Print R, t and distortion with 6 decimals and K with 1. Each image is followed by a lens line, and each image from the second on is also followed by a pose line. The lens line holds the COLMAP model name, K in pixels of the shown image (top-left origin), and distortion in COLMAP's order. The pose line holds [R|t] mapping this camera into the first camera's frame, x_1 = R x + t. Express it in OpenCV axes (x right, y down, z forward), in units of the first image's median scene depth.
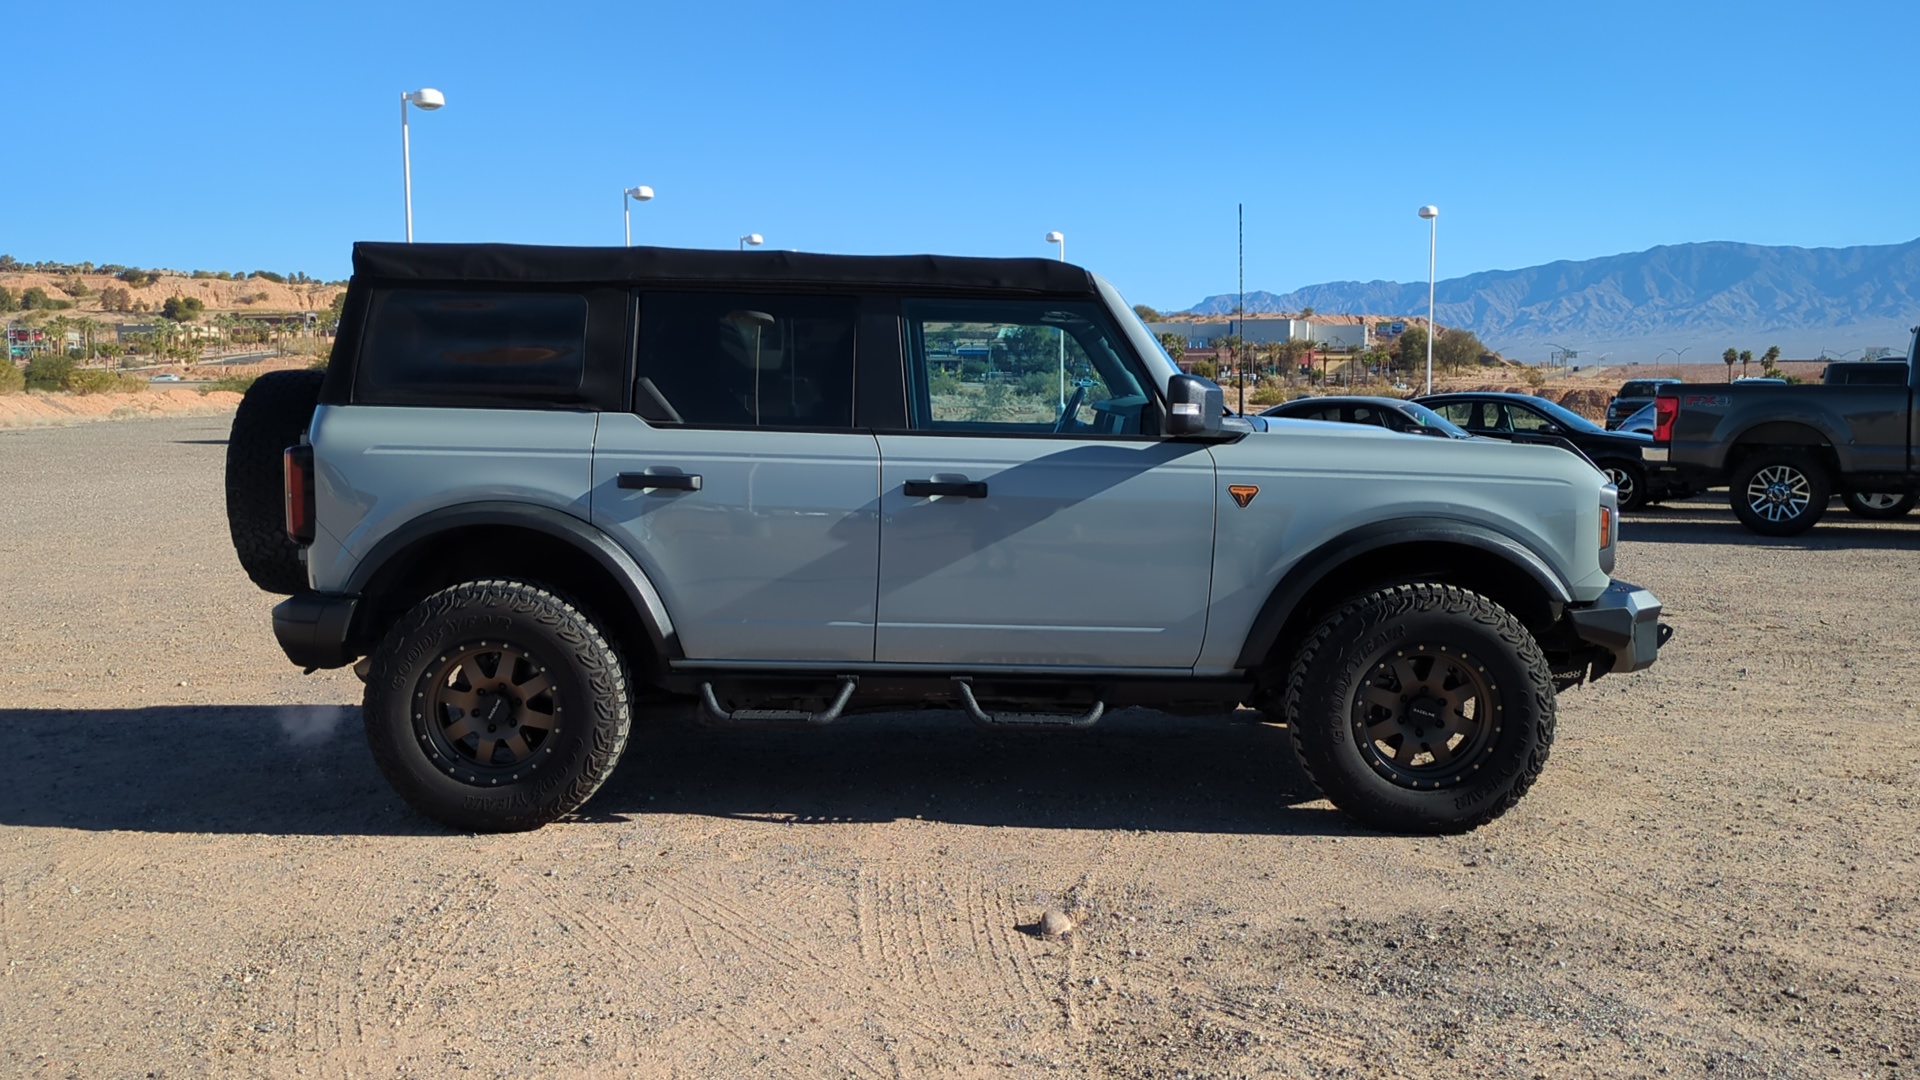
lens RADIAL K [[1638.1, 0, 970.5], [0, 1638.1, 541.2], [0, 0, 1]] dist [0.081224, -0.118966]
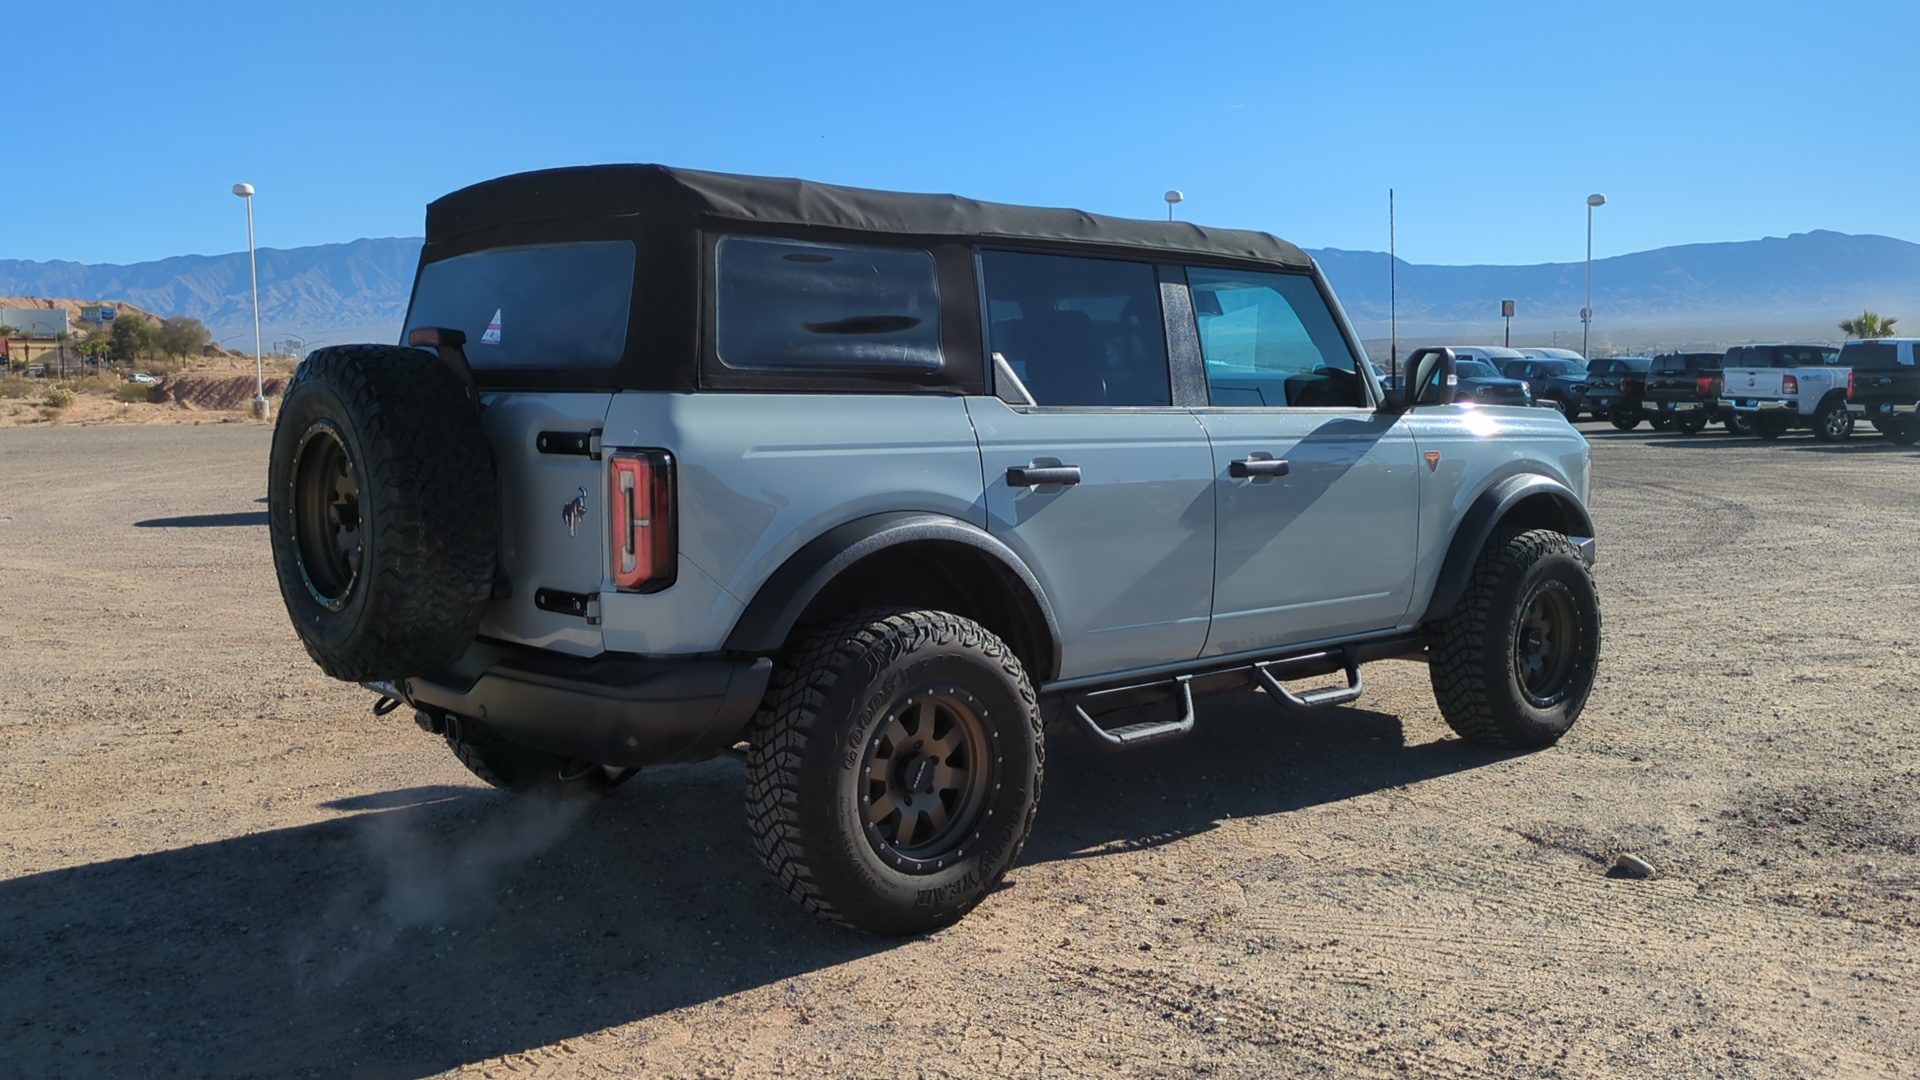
lens RADIAL K [[1638.1, 0, 970.5], [0, 1638.1, 541.2], [0, 0, 1]] dist [0.081224, -0.118966]
pose [[0.743817, -0.076157, 0.664030, -0.779366], [0.072429, 0.996821, 0.033192, -0.033331], [-0.664447, 0.023406, 0.746969, 0.393533]]
